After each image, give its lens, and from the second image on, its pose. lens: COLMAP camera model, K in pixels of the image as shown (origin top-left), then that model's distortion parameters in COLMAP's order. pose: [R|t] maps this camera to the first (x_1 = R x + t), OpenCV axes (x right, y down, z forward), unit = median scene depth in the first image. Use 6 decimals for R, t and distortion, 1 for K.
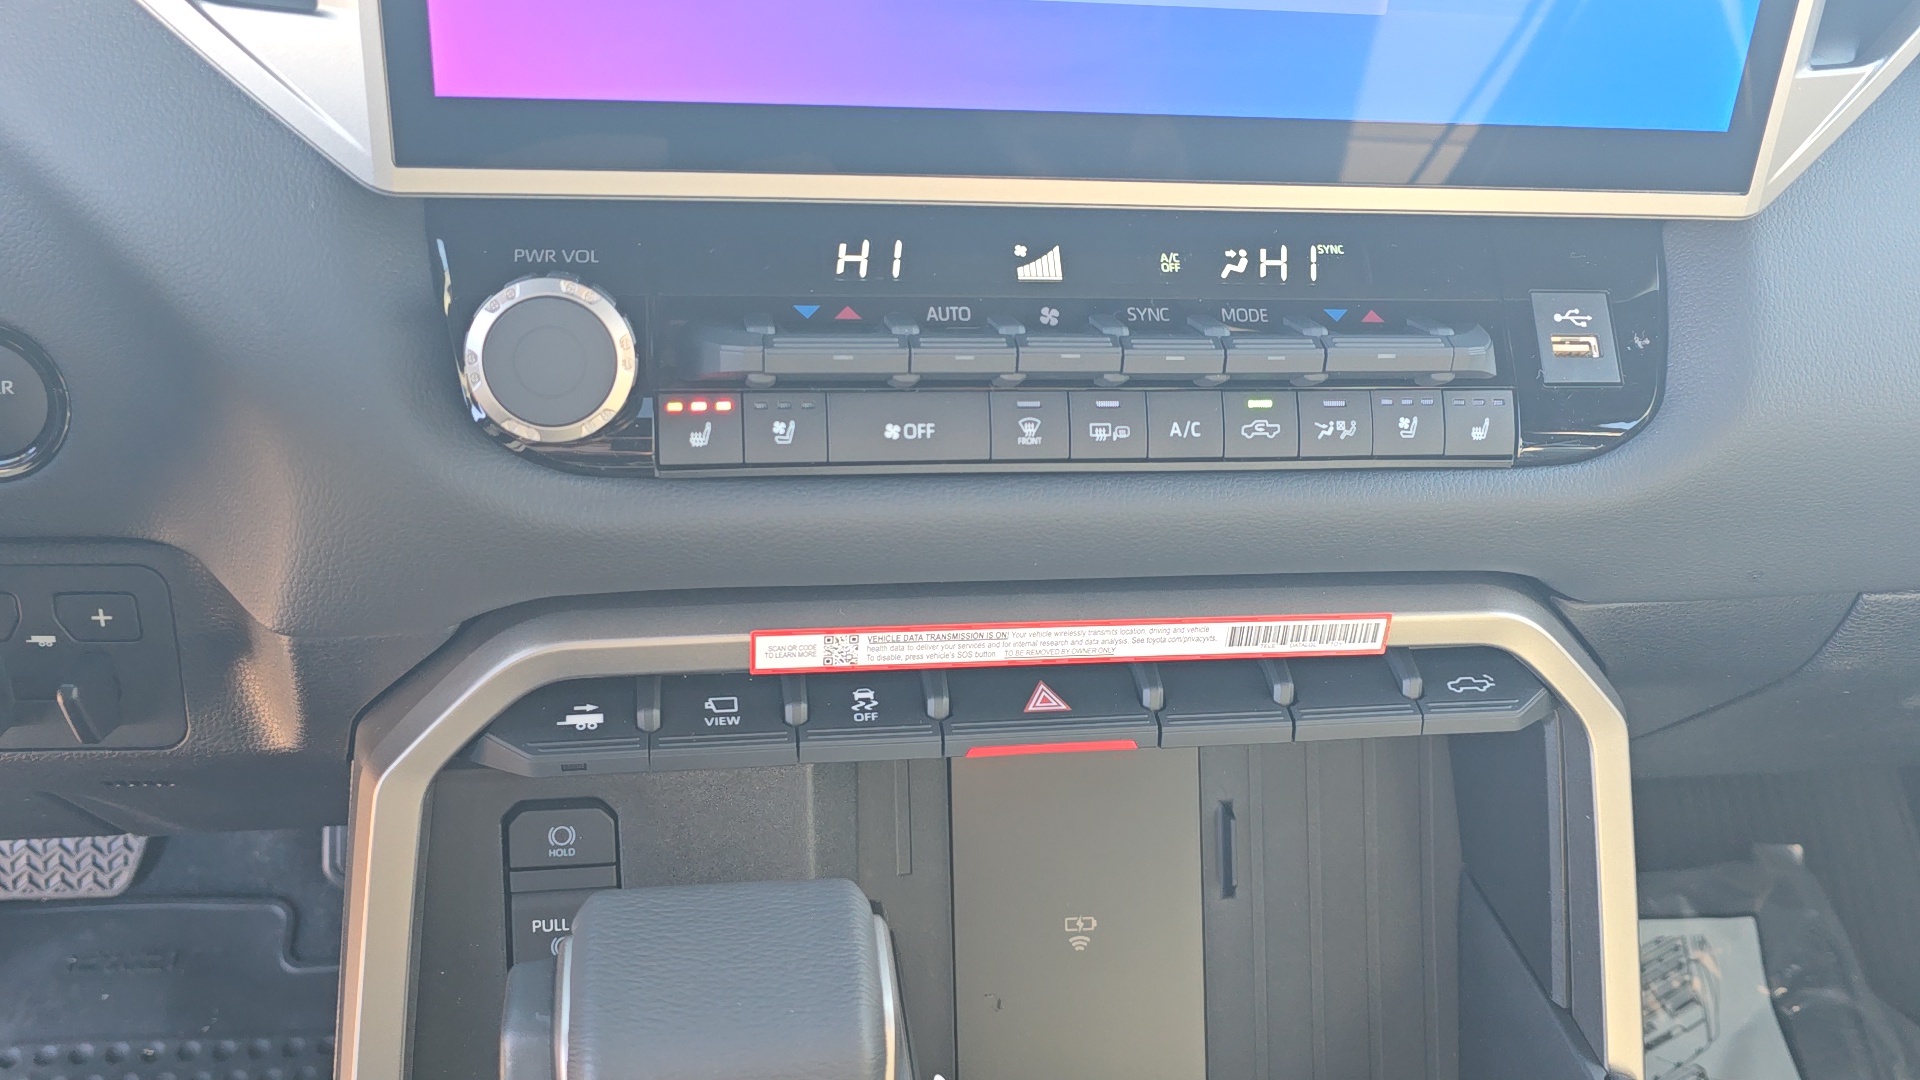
lens RADIAL K [[1607.1, 0, 987.3], [0, 1607.1, 487.9], [0, 0, 1]] dist [-0.008258, 0.005844]
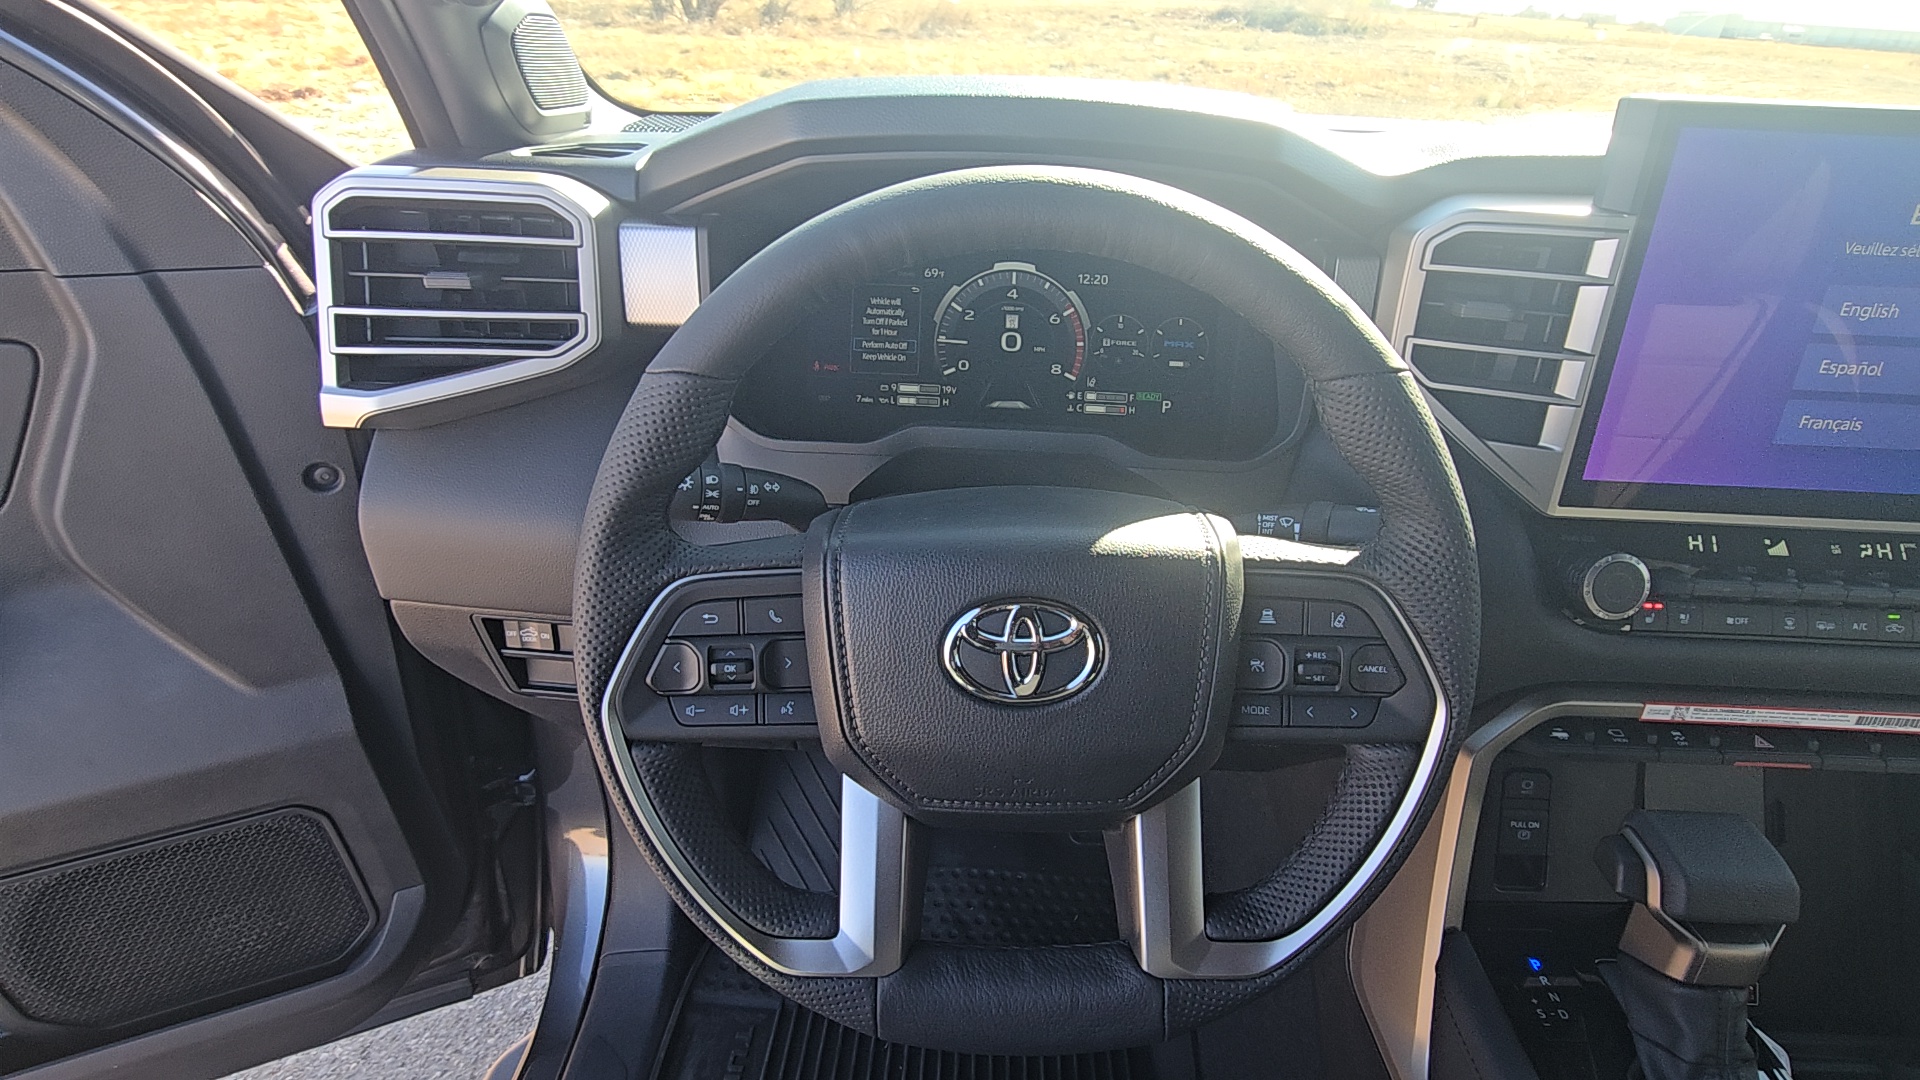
lens RADIAL K [[974.3, 0, 985.8], [0, 974.3, 547.6], [0, 0, 1]] dist [0.000614, 0.000646]
pose [[0.985443, 0.048276, -0.163009, -0.846774], [-0.056725, 0.997256, -0.047575, -0.011591], [0.160265, 0.056129, 0.985477, -0.535860]]
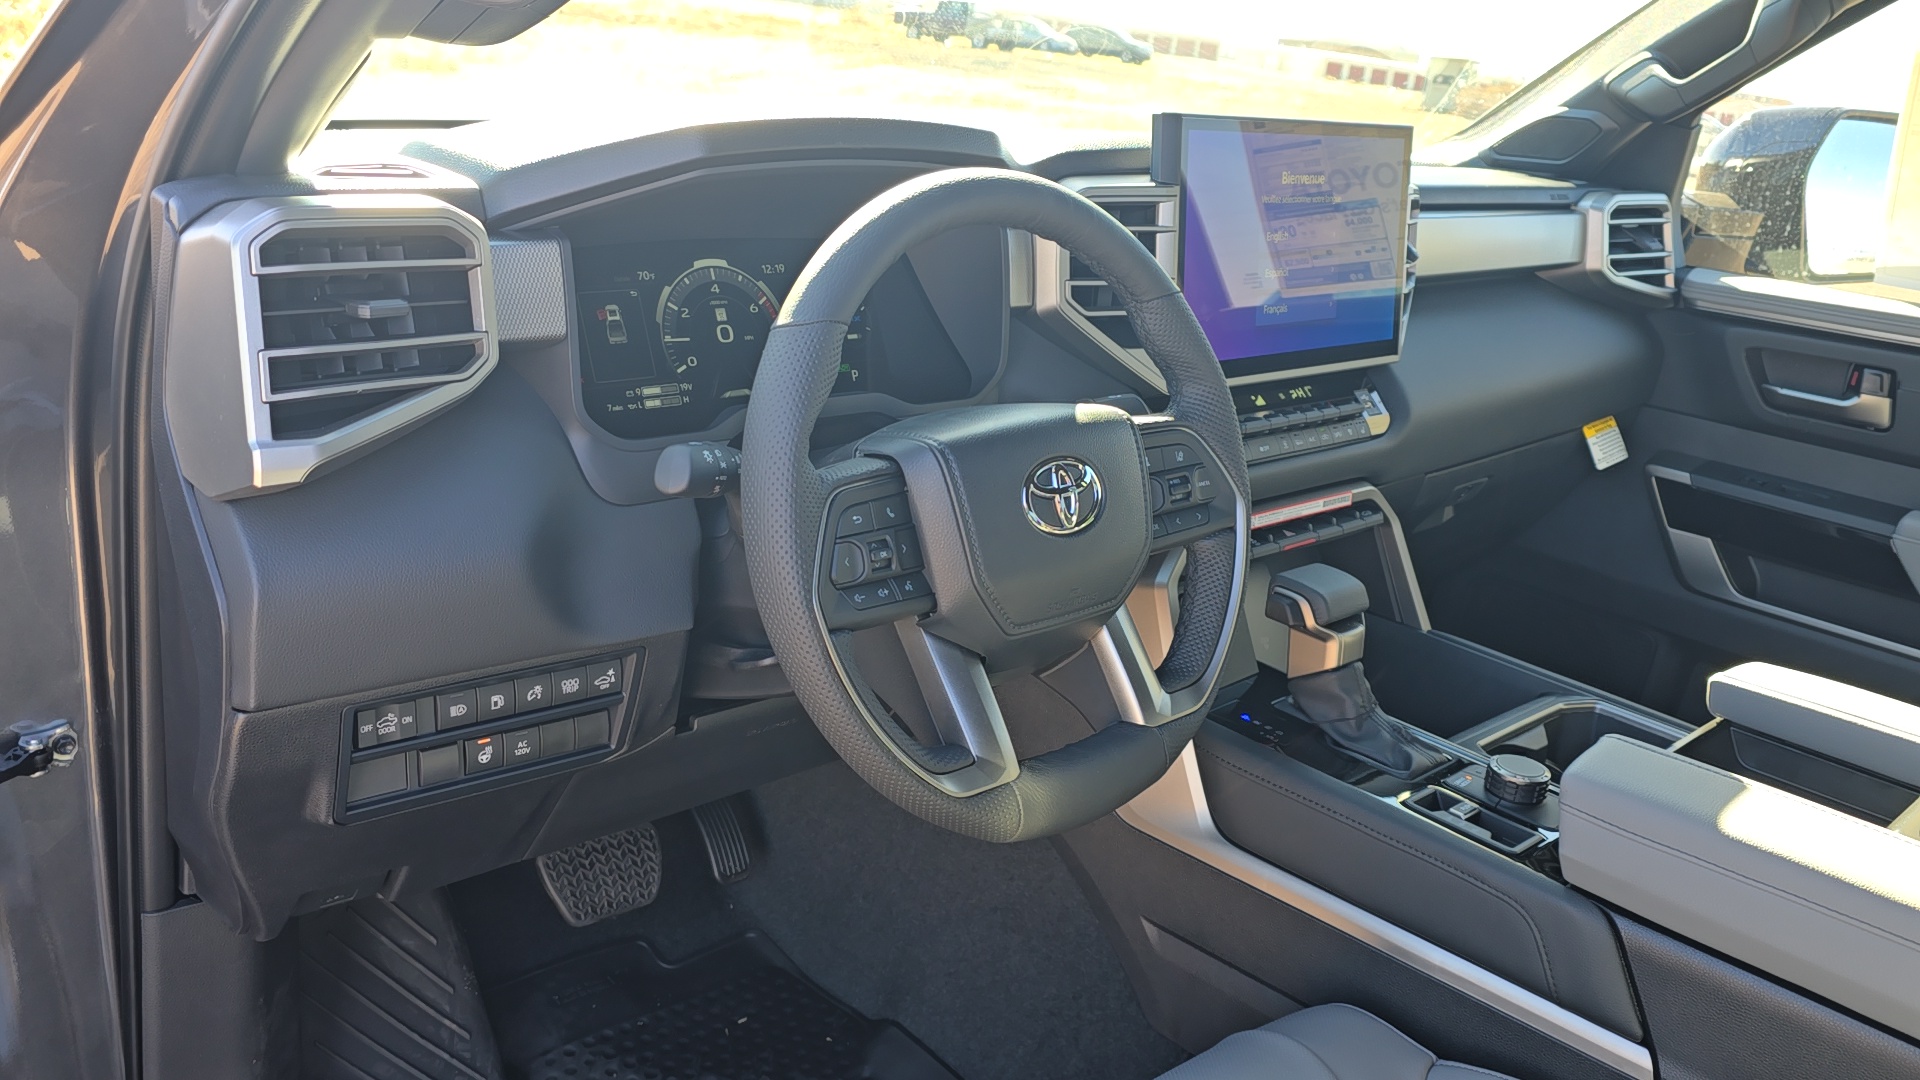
lens RADIAL K [[1607.1, 0, 985.4], [0, 1607.1, 550.9], [0, 0, 1]] dist [-0.008258, 0.005844]
pose [[0.807951, -0.185099, 0.559422, -2.342328], [0.277657, 0.956968, -0.084372, 0.280832], [-0.519732, 0.223496, 0.824578, -1.372173]]
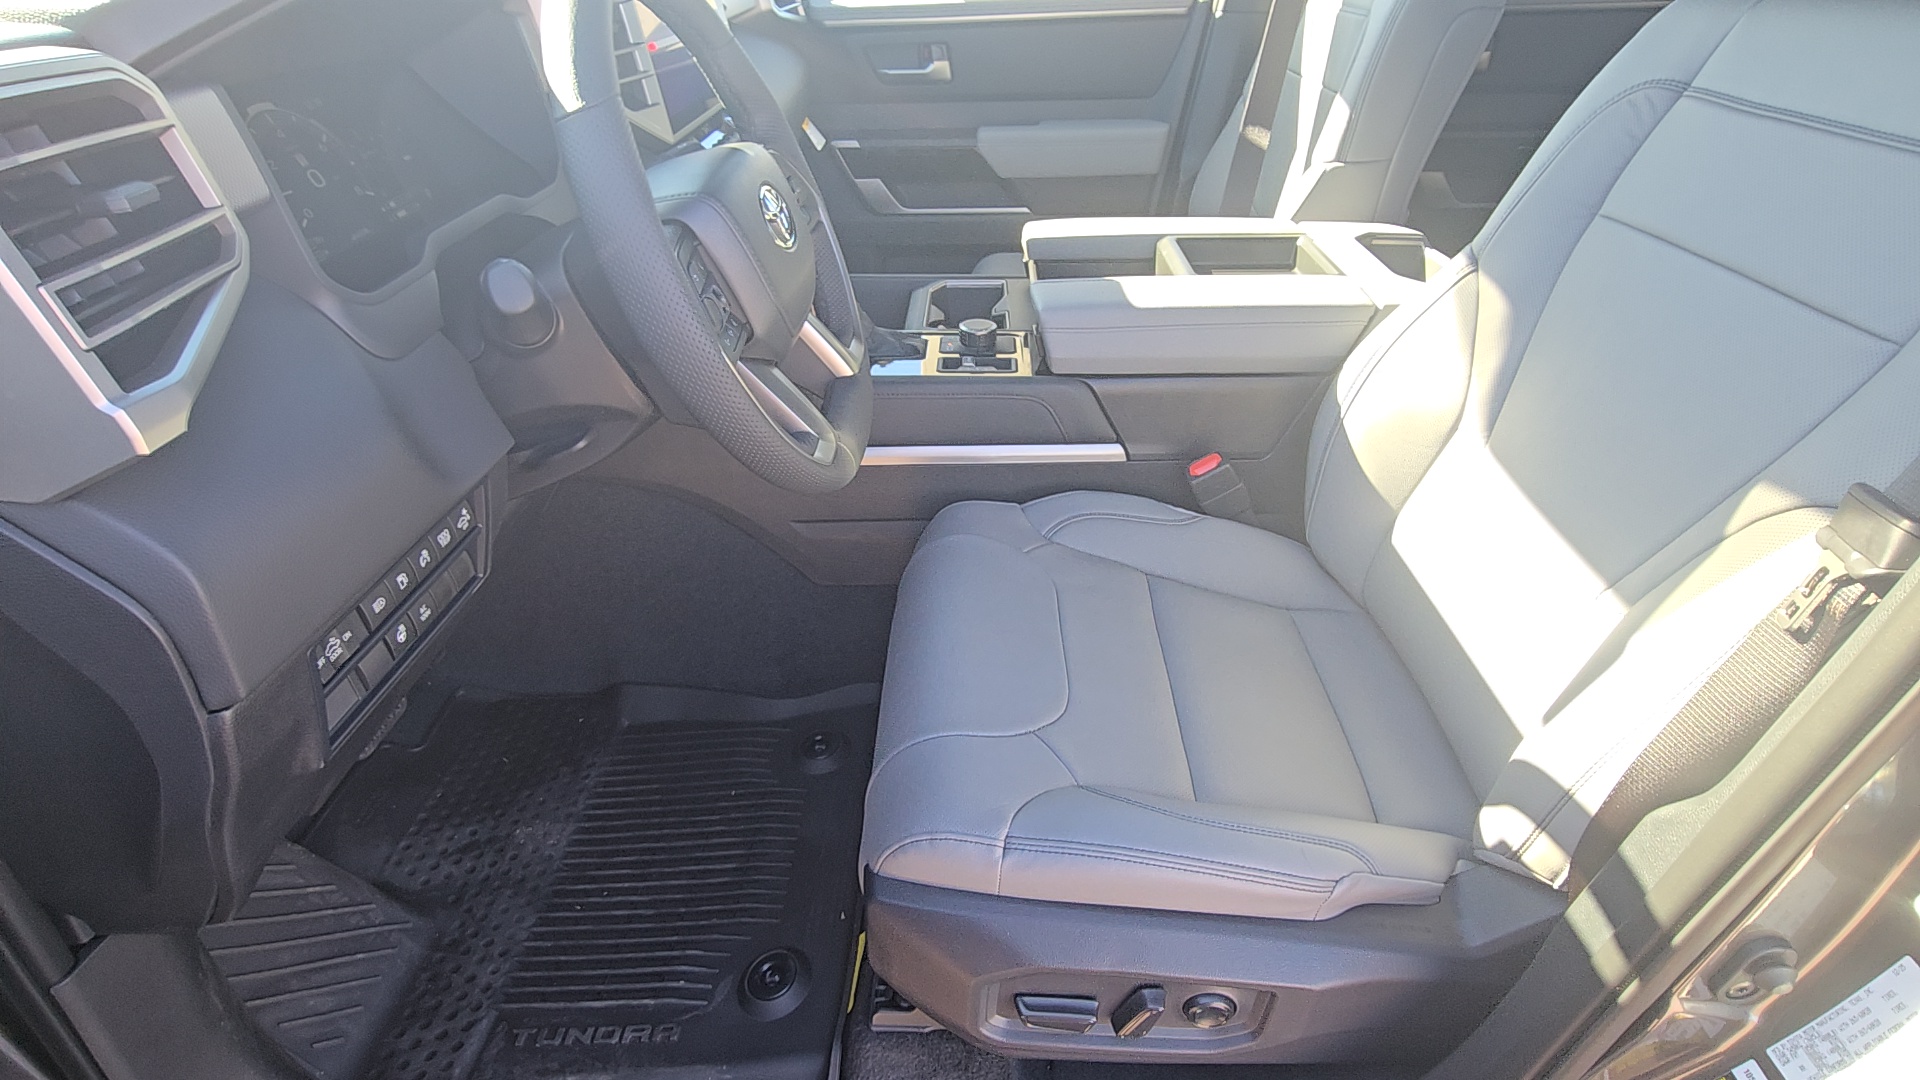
lens RADIAL K [[974.3, 0, 968.7], [0, 974.3, 550.3], [0, 0, 1]] dist [0.000614, 0.000646]
pose [[0.158590, -0.602944, 0.781862, -2.610107], [0.535385, 0.717870, 0.445001, -0.119829], [-0.829586, 0.348024, 0.436654, -0.387942]]
